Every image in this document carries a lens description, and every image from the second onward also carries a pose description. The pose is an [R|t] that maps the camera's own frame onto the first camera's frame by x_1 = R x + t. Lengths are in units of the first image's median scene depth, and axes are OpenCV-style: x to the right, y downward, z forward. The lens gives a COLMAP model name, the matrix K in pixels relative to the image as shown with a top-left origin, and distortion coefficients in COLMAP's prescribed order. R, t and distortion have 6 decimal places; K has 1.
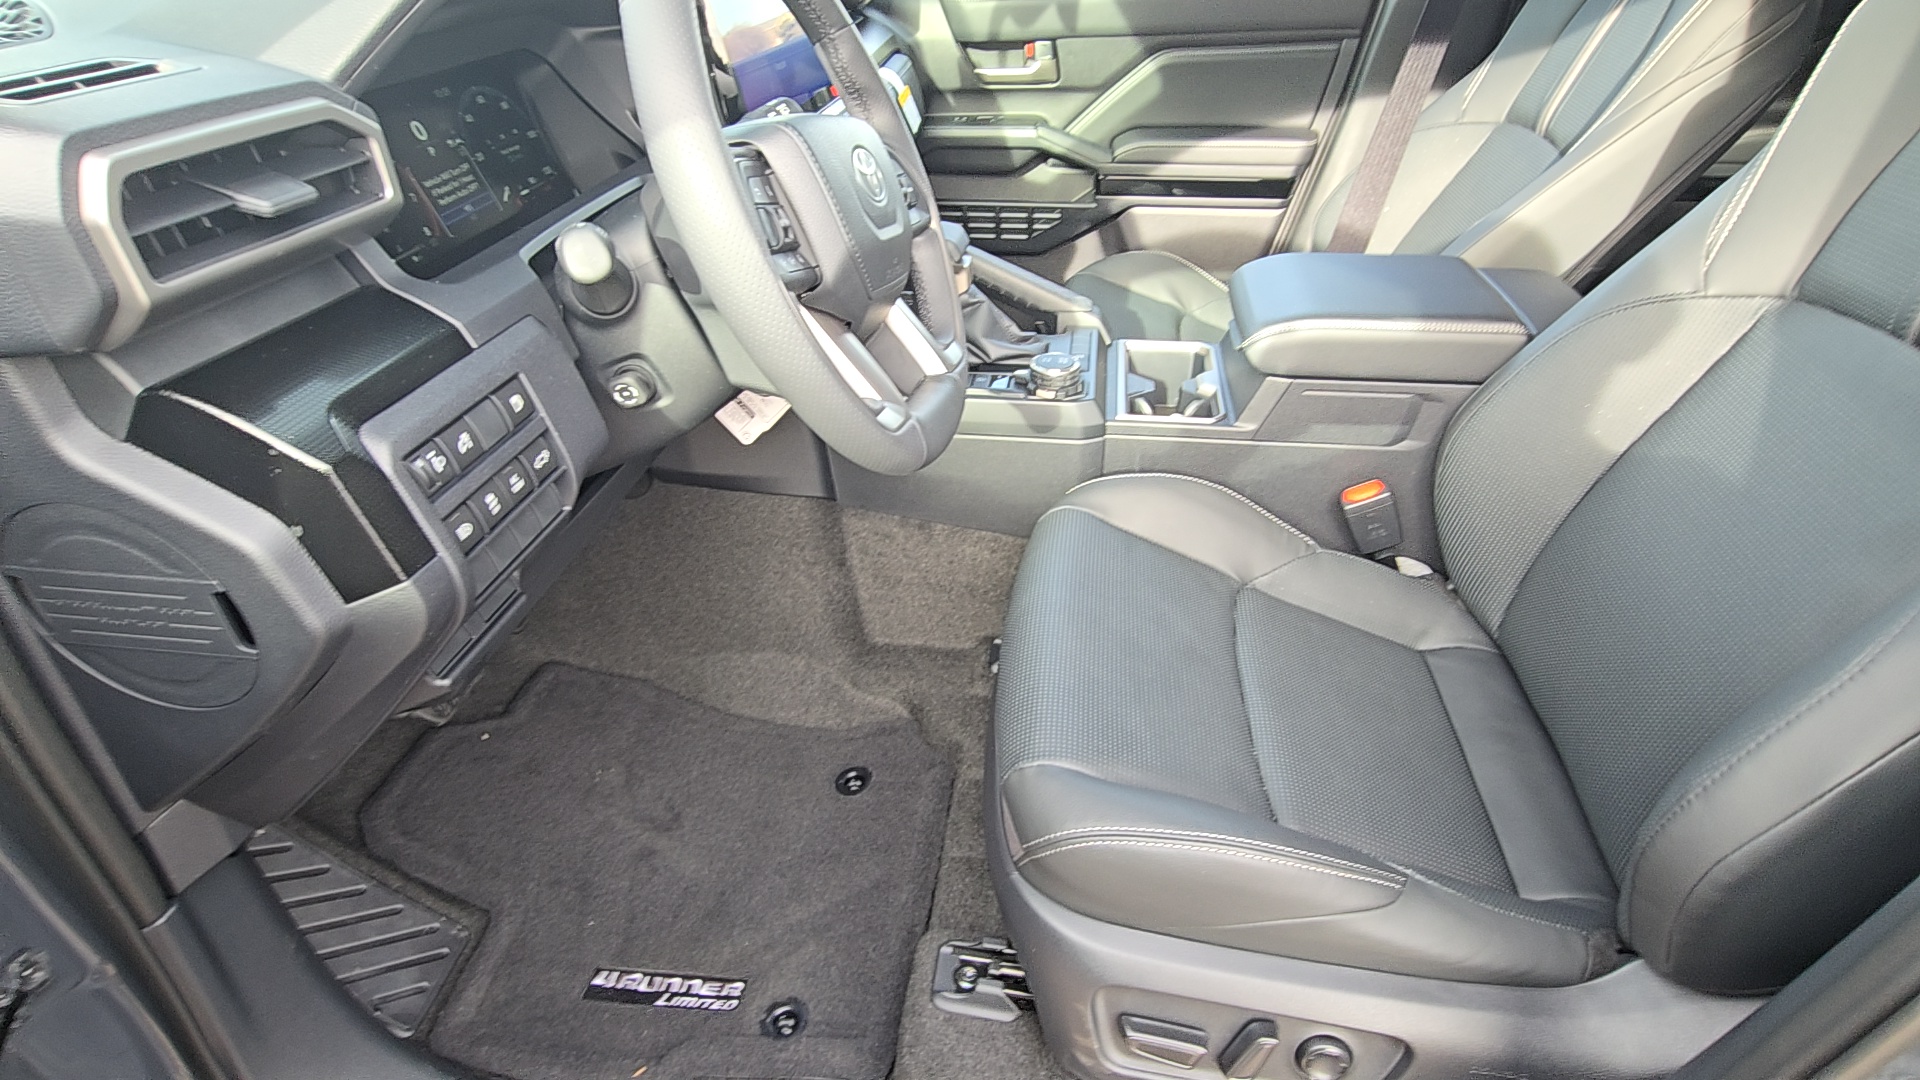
lens RADIAL K [[963.4, 0, 965.2], [0, 963.4, 549.4], [0, 0, 1]] dist [-0.001558, 0.001525]
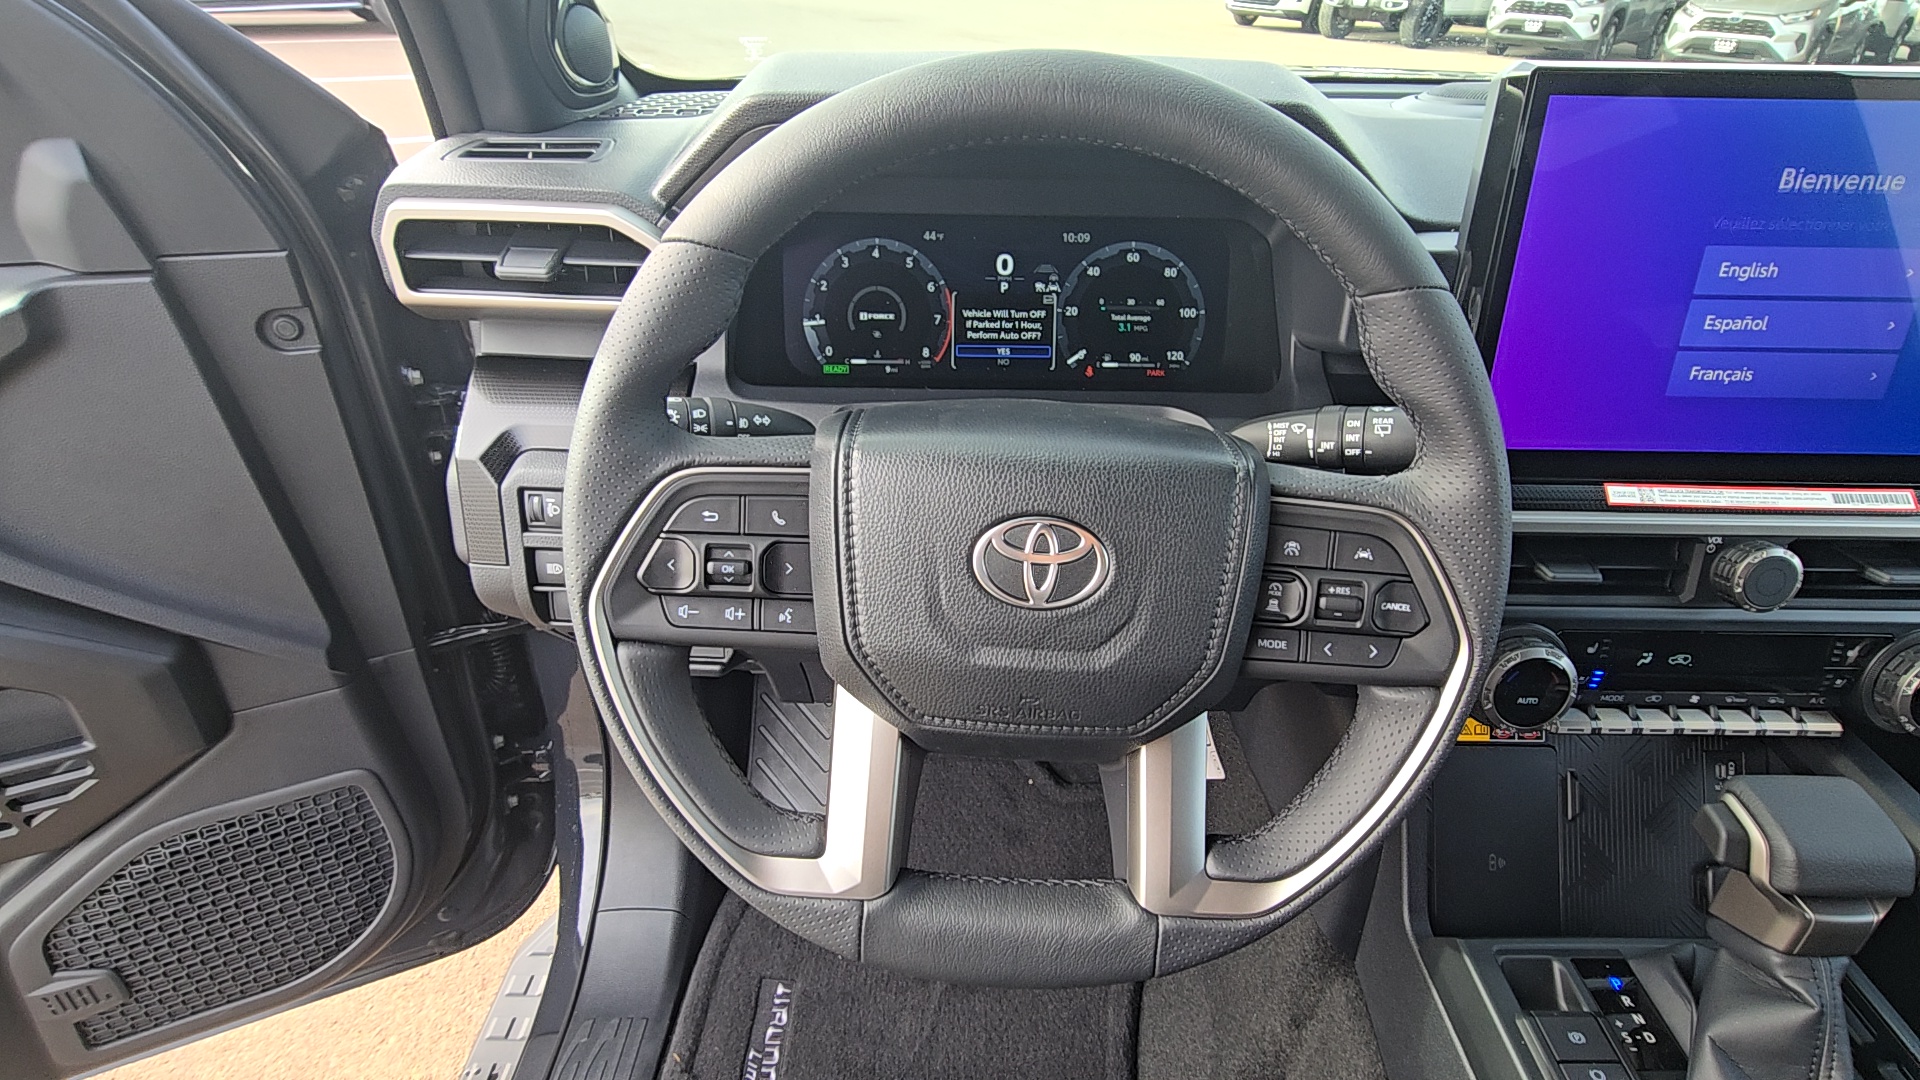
lens RADIAL K [[963.4, 0, 965.2], [0, 963.4, 549.4], [0, 0, 1]] dist [-0.001558, 0.001525]
pose [[0.125841, 0.541702, -0.831097, 0.332652], [-0.576329, 0.721805, 0.383200, -0.526701], [0.807471, 0.430763, 0.403032, 0.652461]]
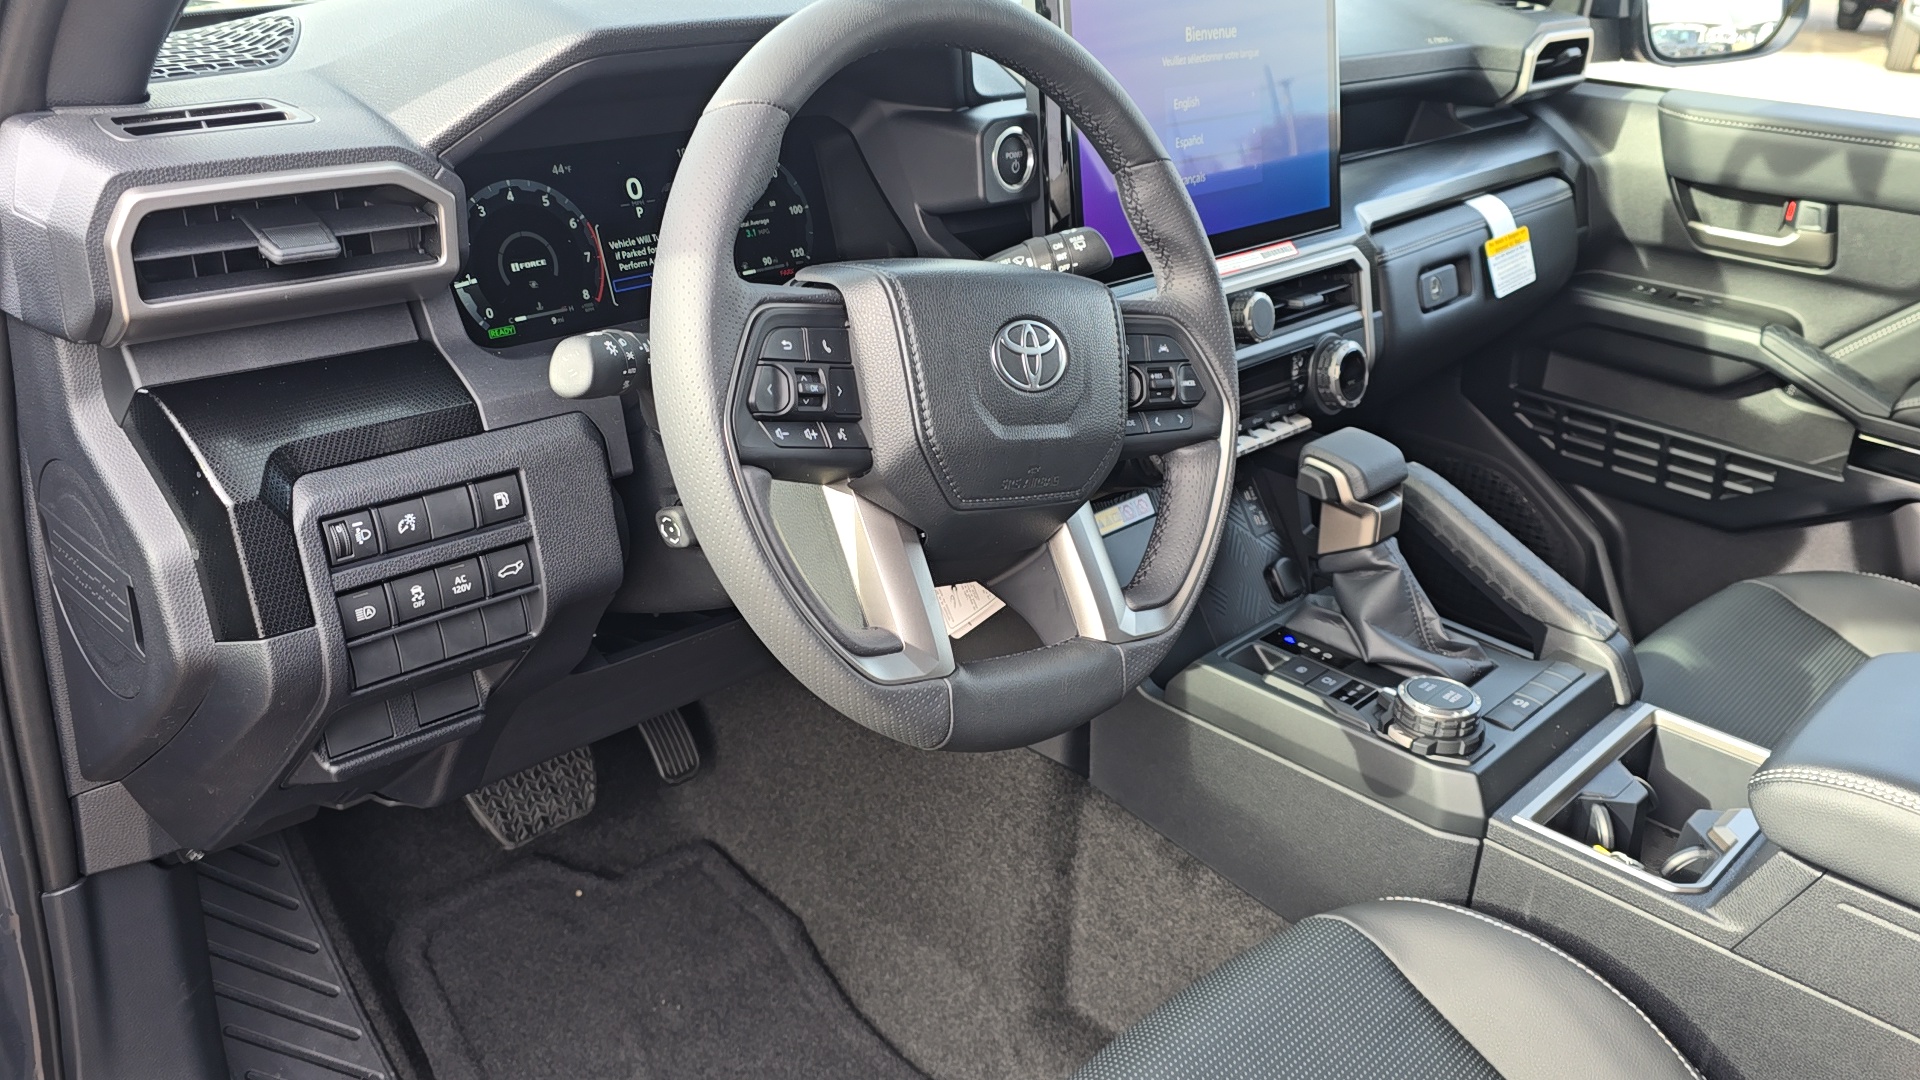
lens RADIAL K [[1592.1, 0, 982.8], [0, 1592.1, 543.2], [0, 0, 1]] dist [-0.014422, 0.009065]
pose [[0.810656, 0.296468, -0.504919, 0.486341], [-0.384865, 0.919679, -0.077909, -0.132659], [0.441266, 0.257482, 0.859644, -0.029937]]
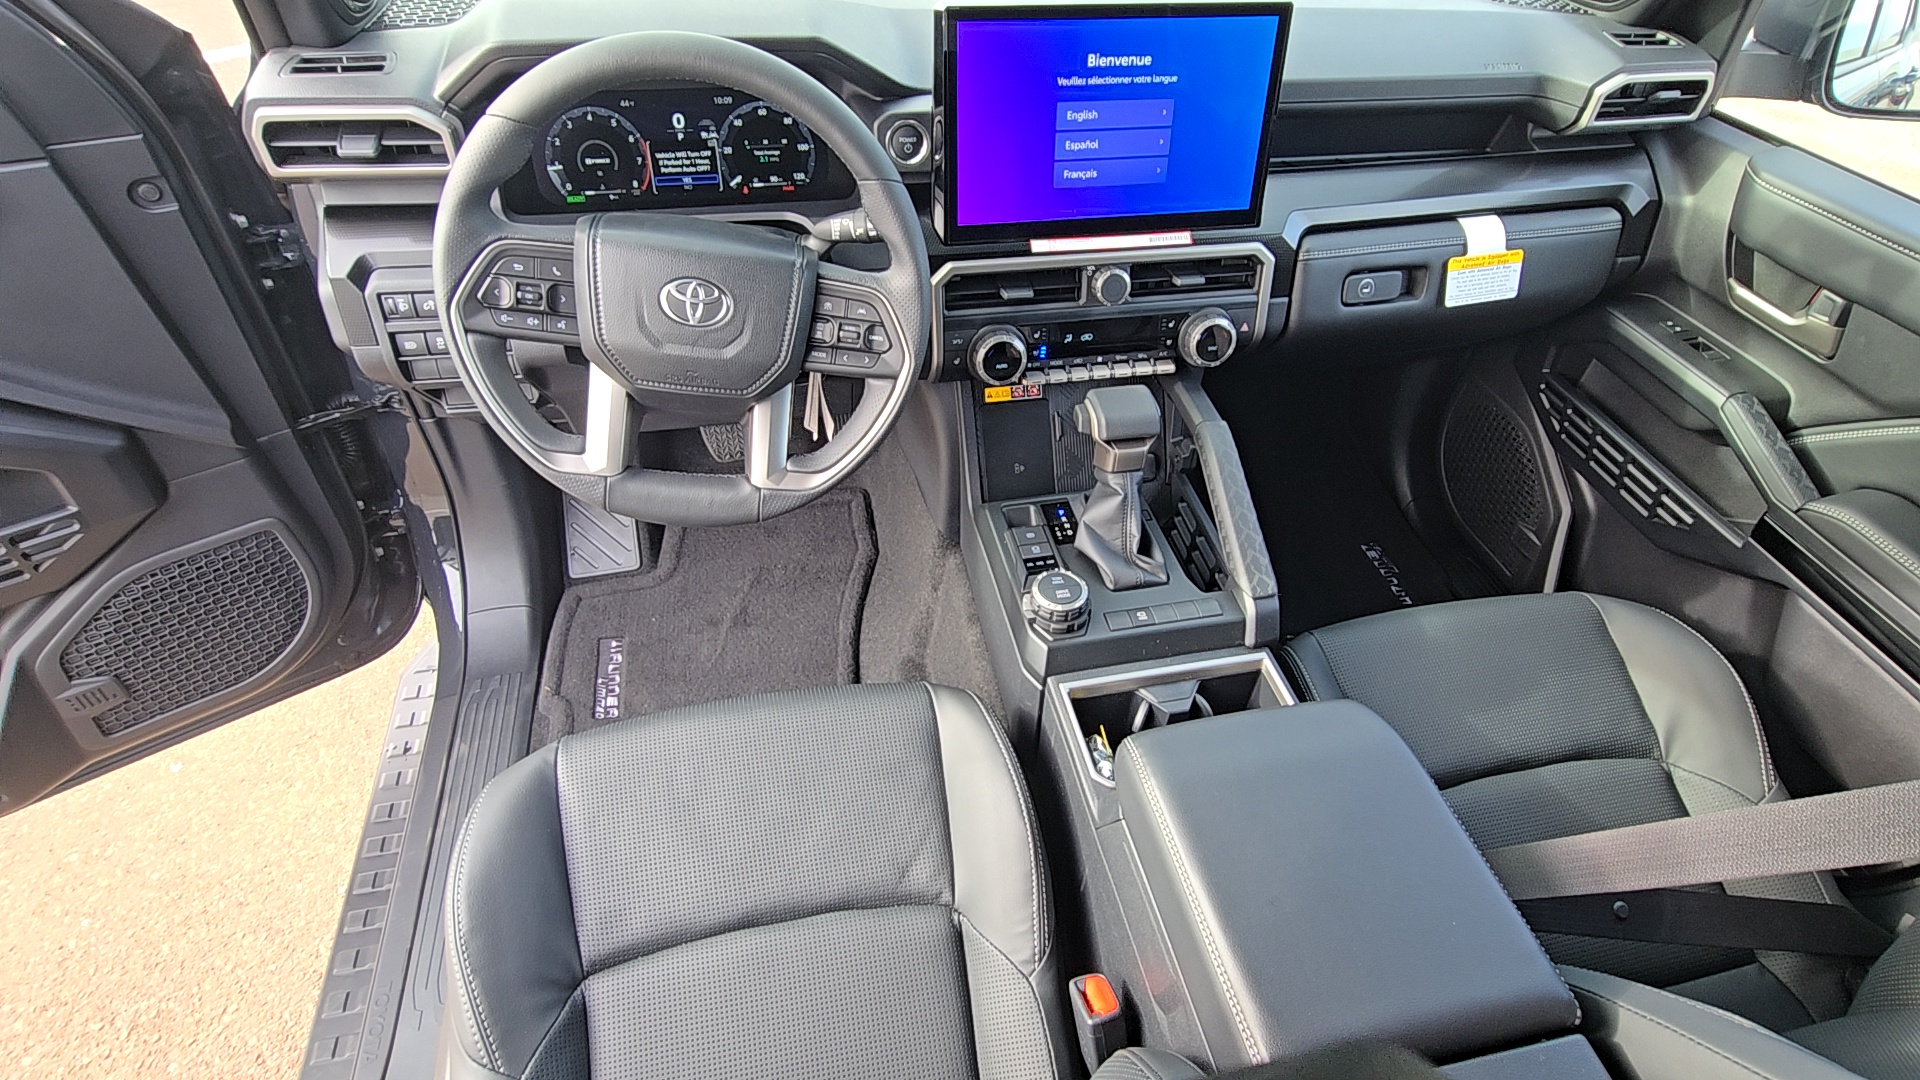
lens RADIAL K [[961.6, 0, 967.0], [0, 961.6, 542.4], [0, 0, 1]] dist [0.000678, 0.000358]
pose [[0.341030, 0.666281, -0.663150, 0.887454], [-0.573659, 0.706363, 0.414689, -0.769783], [0.744724, 0.239001, 0.623109, 0.526913]]
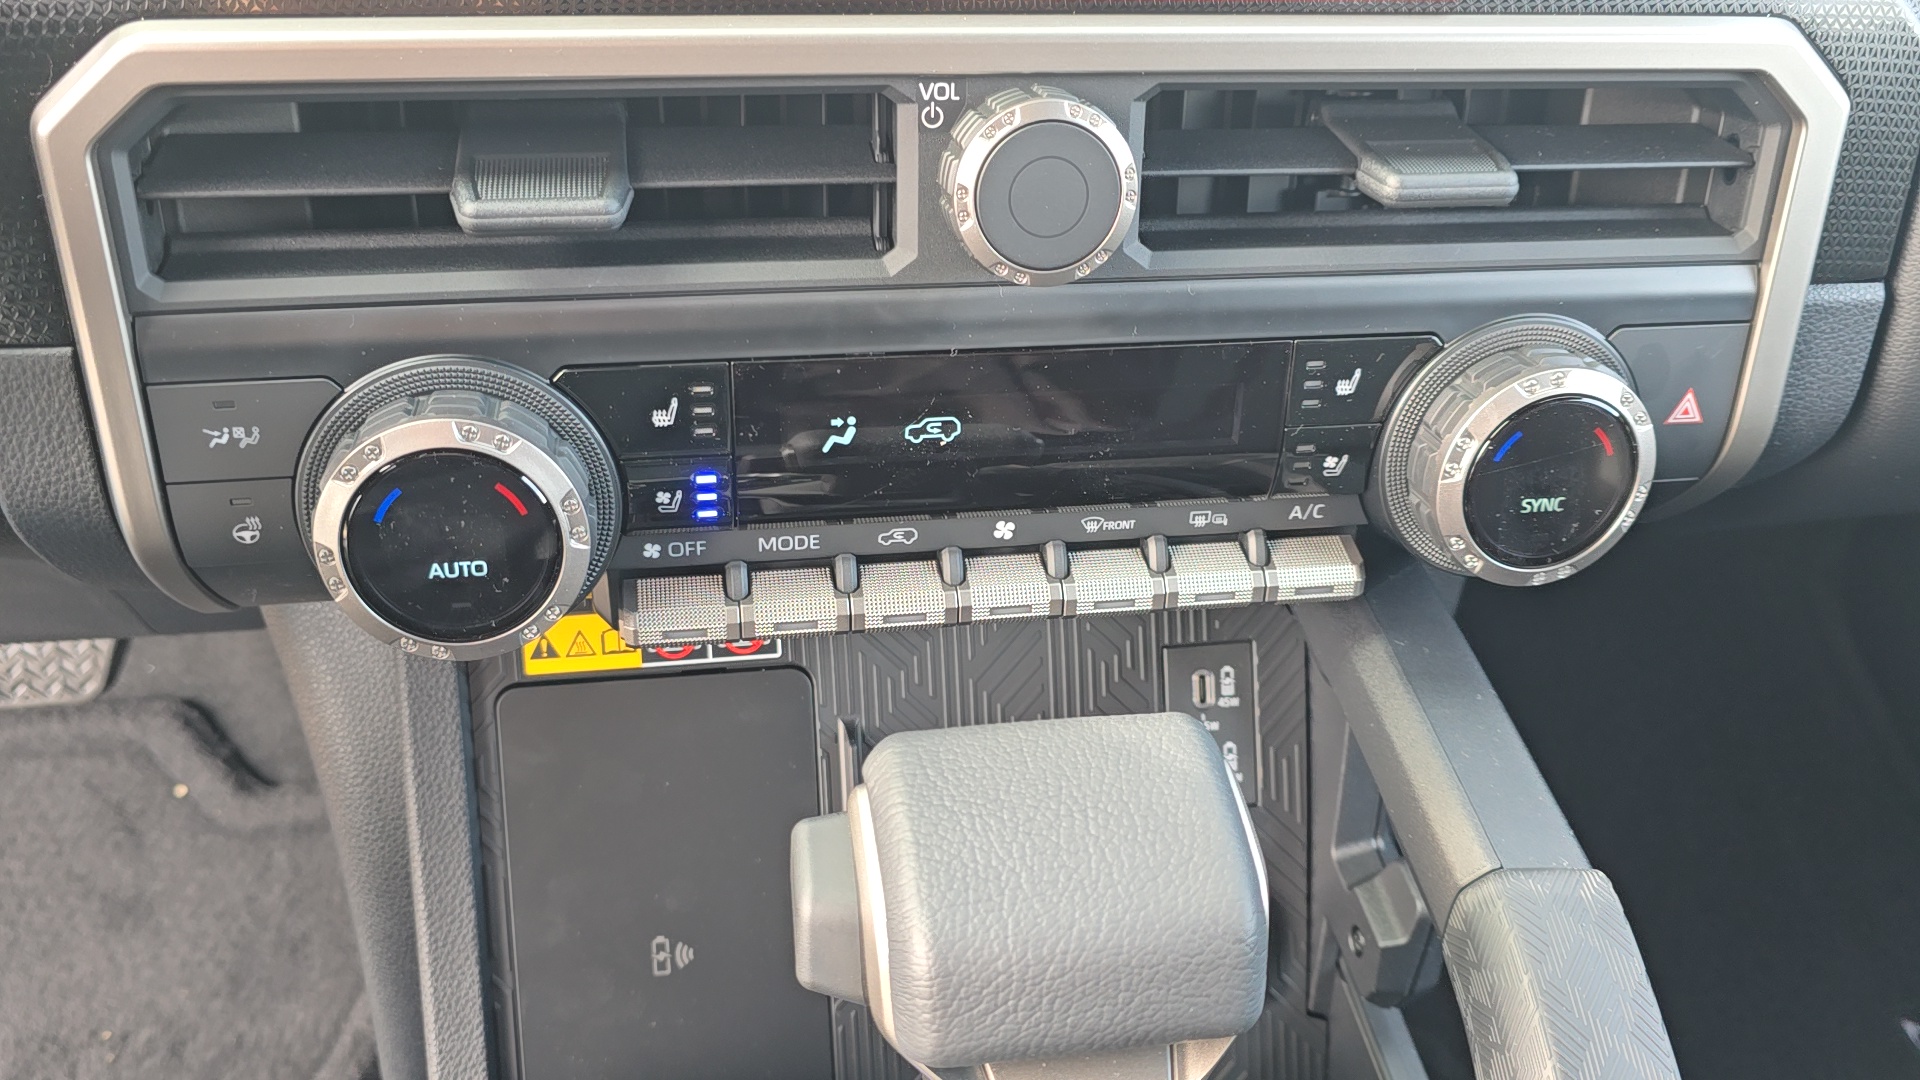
lens RADIAL K [[1664.1, 0, 943.1], [0, 1664.1, 508.6], [0, 0, 1]] dist [-0.039032, 0.001212]
pose [[0.295712, 0.615953, -0.730176, 0.193009], [-0.598212, 0.715334, 0.361165, -0.663928], [0.744780, 0.329999, 0.580003, 1.183952]]
